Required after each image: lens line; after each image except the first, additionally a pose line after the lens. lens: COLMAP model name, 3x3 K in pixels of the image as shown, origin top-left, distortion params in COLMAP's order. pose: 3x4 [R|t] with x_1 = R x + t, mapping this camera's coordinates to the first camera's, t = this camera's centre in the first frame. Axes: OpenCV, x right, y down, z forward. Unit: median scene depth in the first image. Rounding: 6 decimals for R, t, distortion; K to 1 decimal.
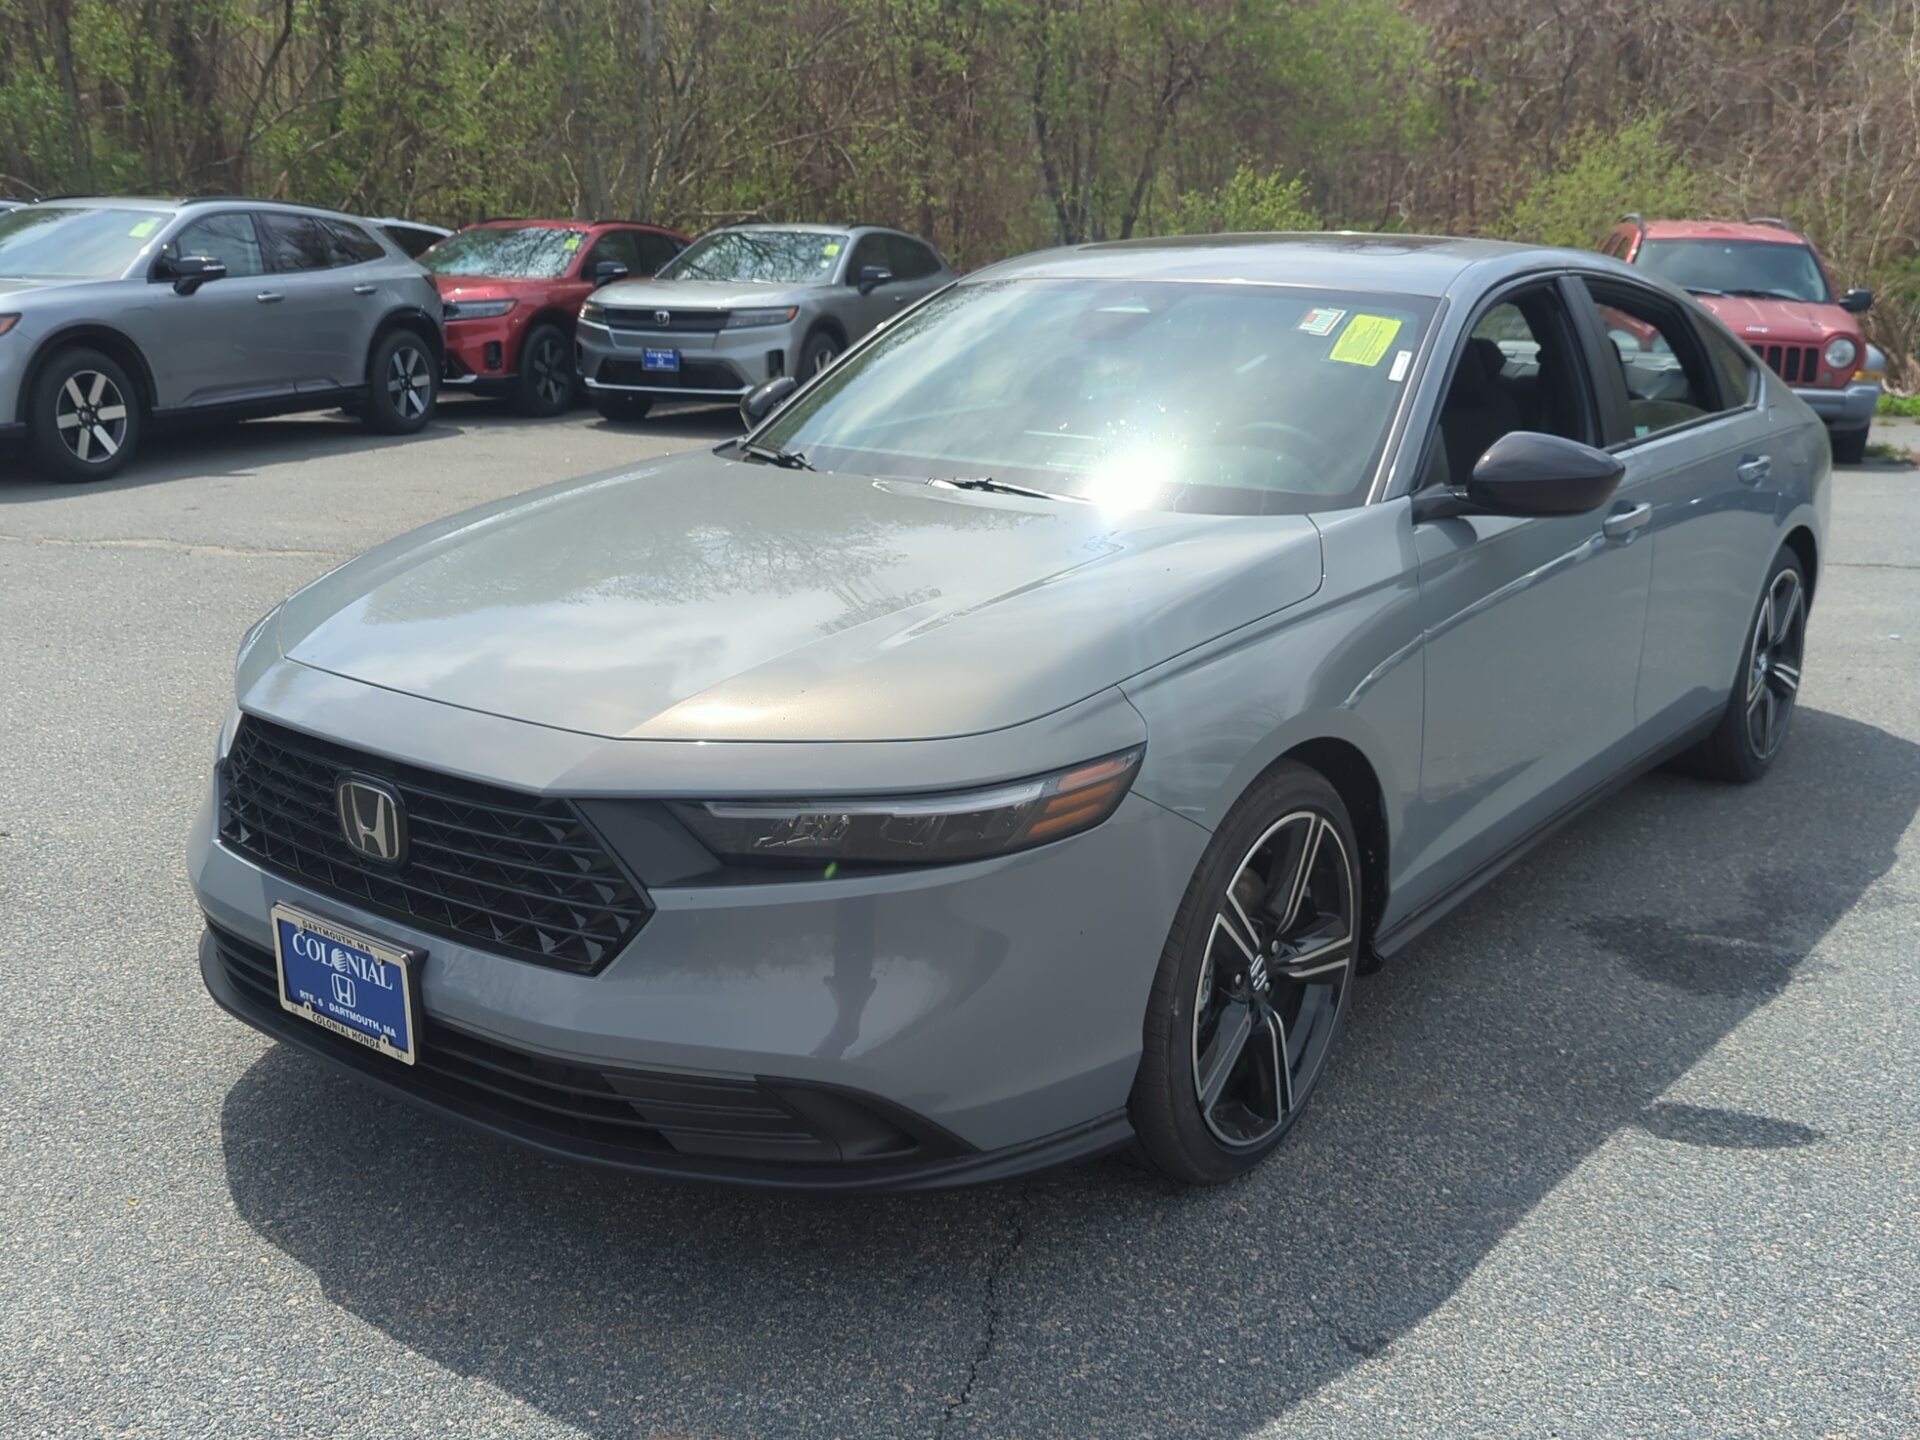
lens RADIAL K [[1876.0, 0, 961.4], [0, 1876.0, 720.0], [0, 0, 1]] dist [0.029356, 0.000000]
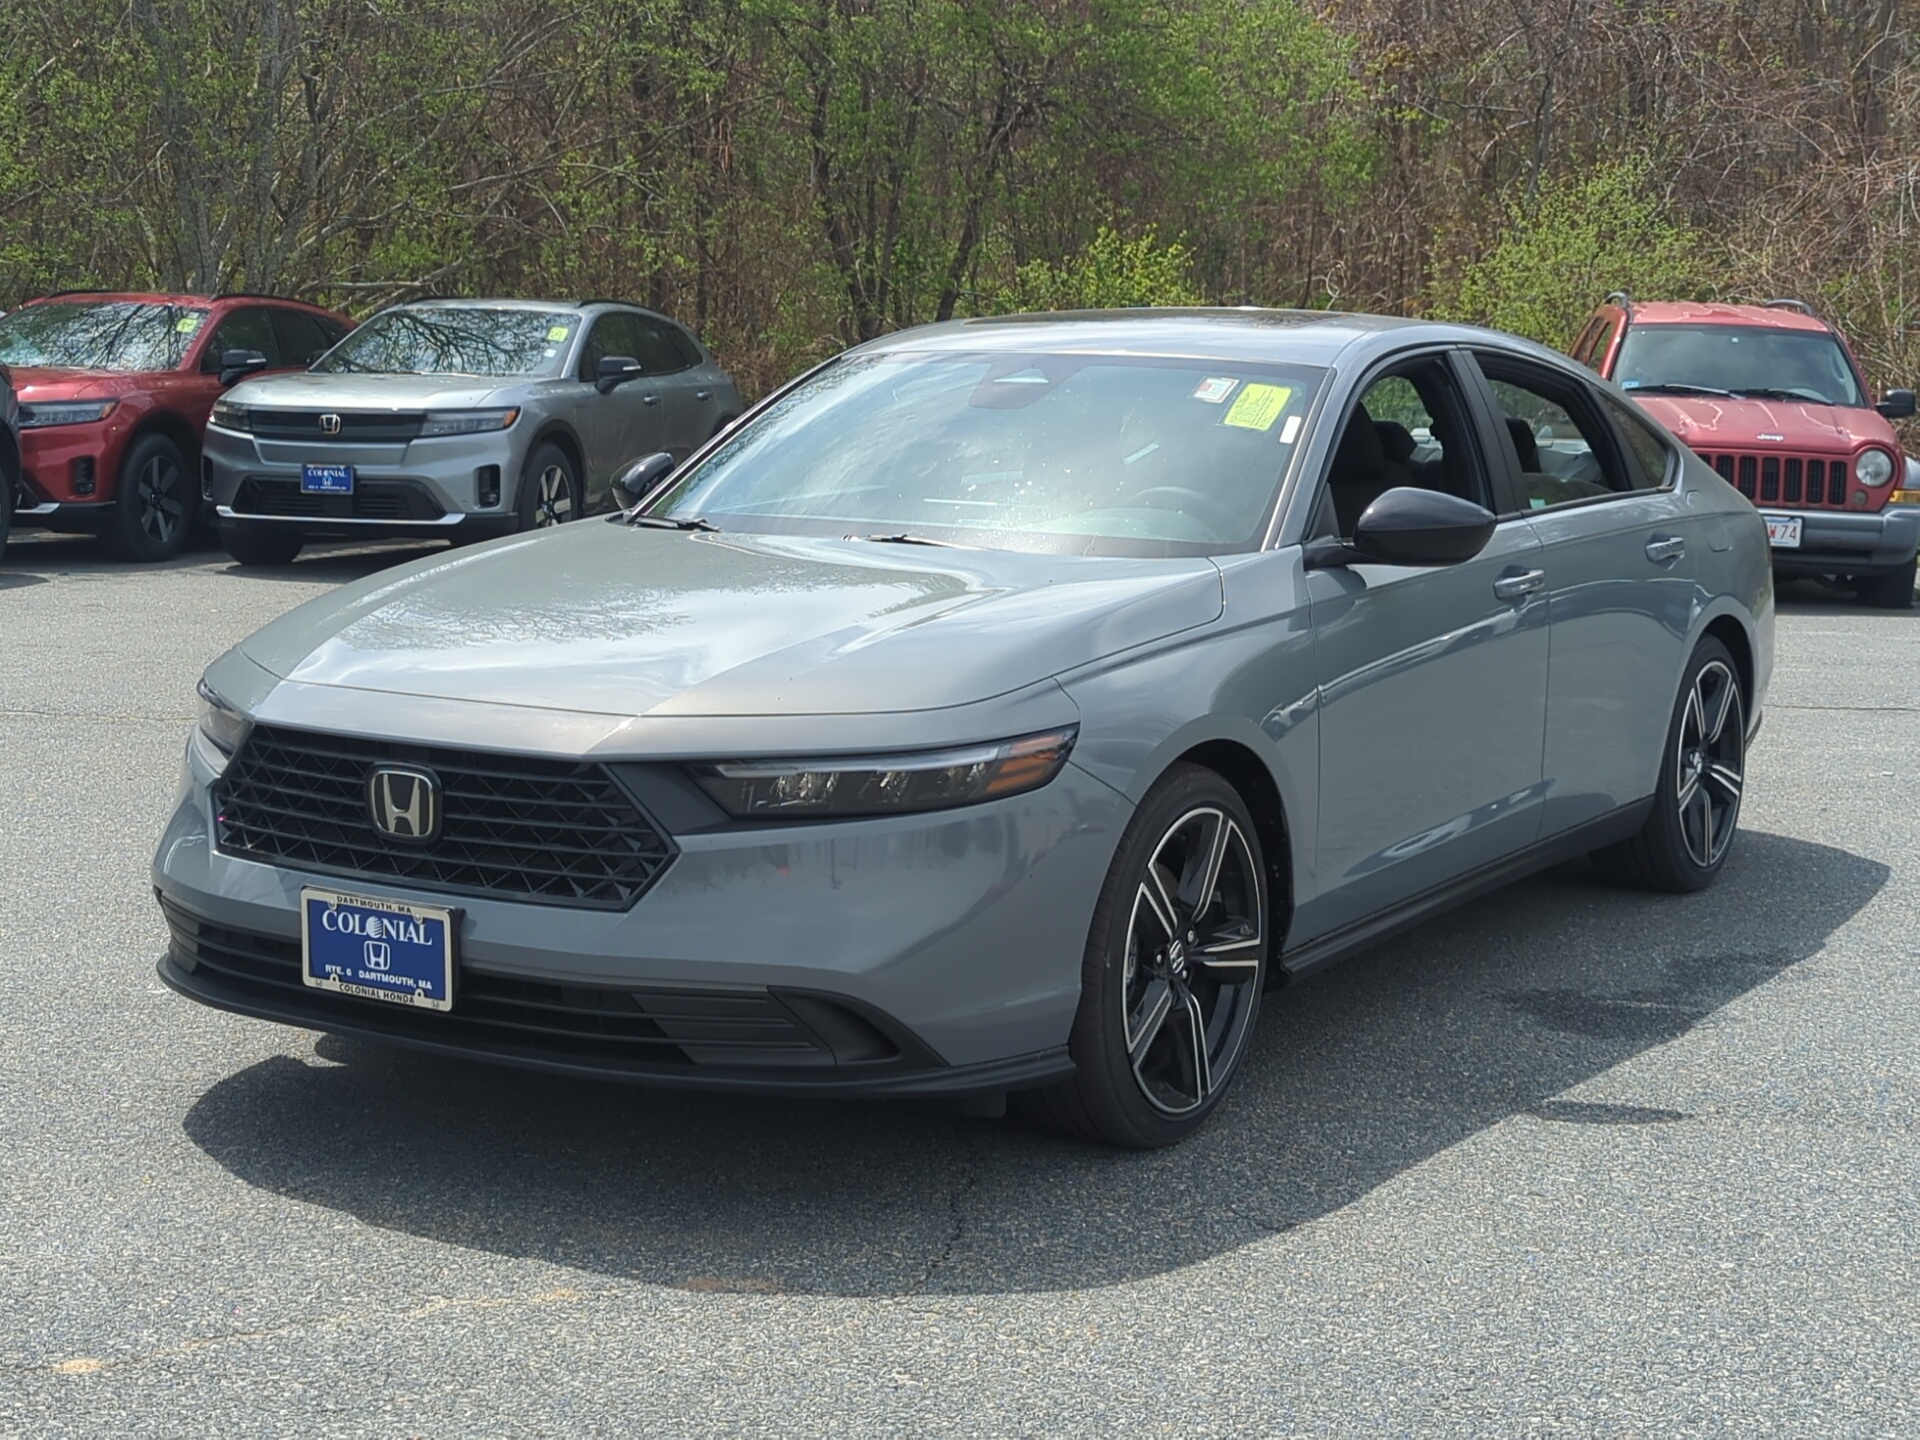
lens RADIAL K [[2995.3, 0, 972.7], [0, 2995.3, 713.7], [0, 0, 1]] dist [0.063389, 0.000000]
pose [[0.994796, -0.009772, 0.101416, -0.142690], [0.022071, 0.992423, -0.120873, 0.208479], [-0.099467, 0.122483, 0.987474, -0.767491]]
